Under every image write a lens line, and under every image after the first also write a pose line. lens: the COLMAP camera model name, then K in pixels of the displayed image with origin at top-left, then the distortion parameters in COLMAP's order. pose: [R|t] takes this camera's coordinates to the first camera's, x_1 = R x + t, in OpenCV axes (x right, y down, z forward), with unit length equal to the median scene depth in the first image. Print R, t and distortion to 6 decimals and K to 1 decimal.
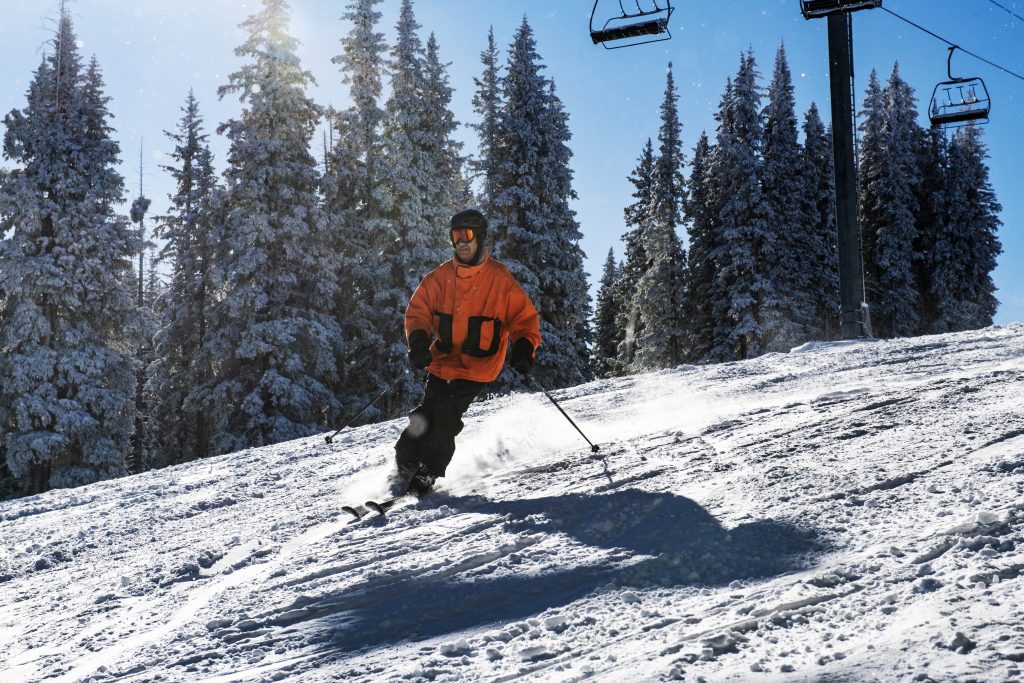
lens RADIAL K [[1915.9, 0, 500.3], [0, 1915.9, 343.3], [0, 0, 1]] dist [0.124455, -0.326968]
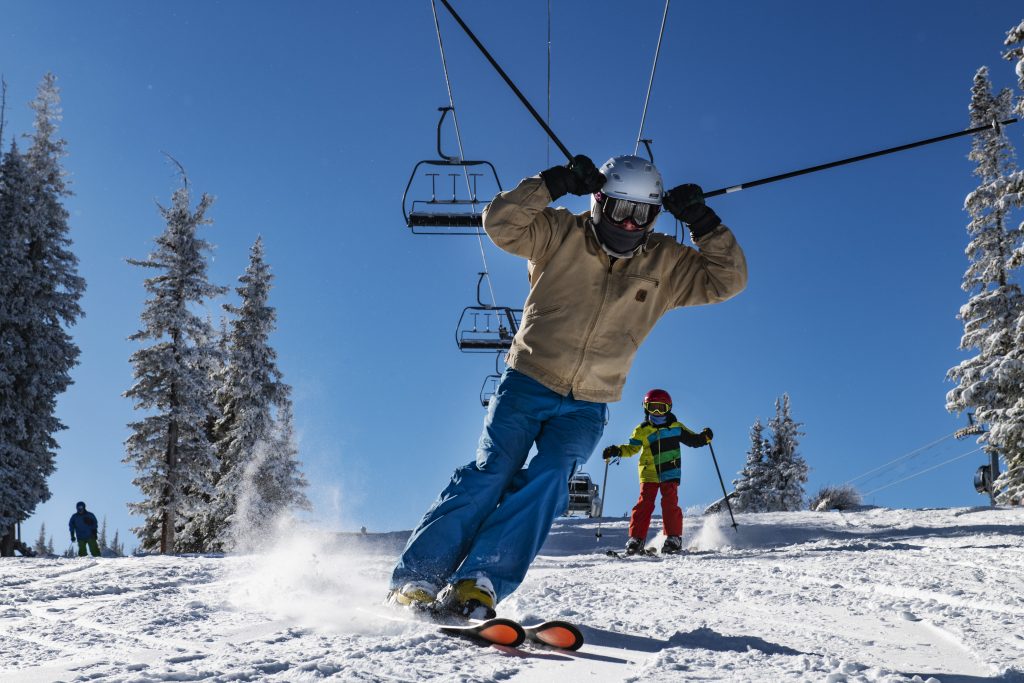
lens RADIAL K [[1887.6, 0, 500.8], [0, 1887.6, 340.6], [0, 0, 1]] dist [0.119618, -0.211381]
pose [[0.858078, 0.126498, 0.497695, 0.090610], [-0.080967, 0.990389, -0.112130, -0.001945], [-0.507096, 0.055919, 0.860073, 0.464504]]
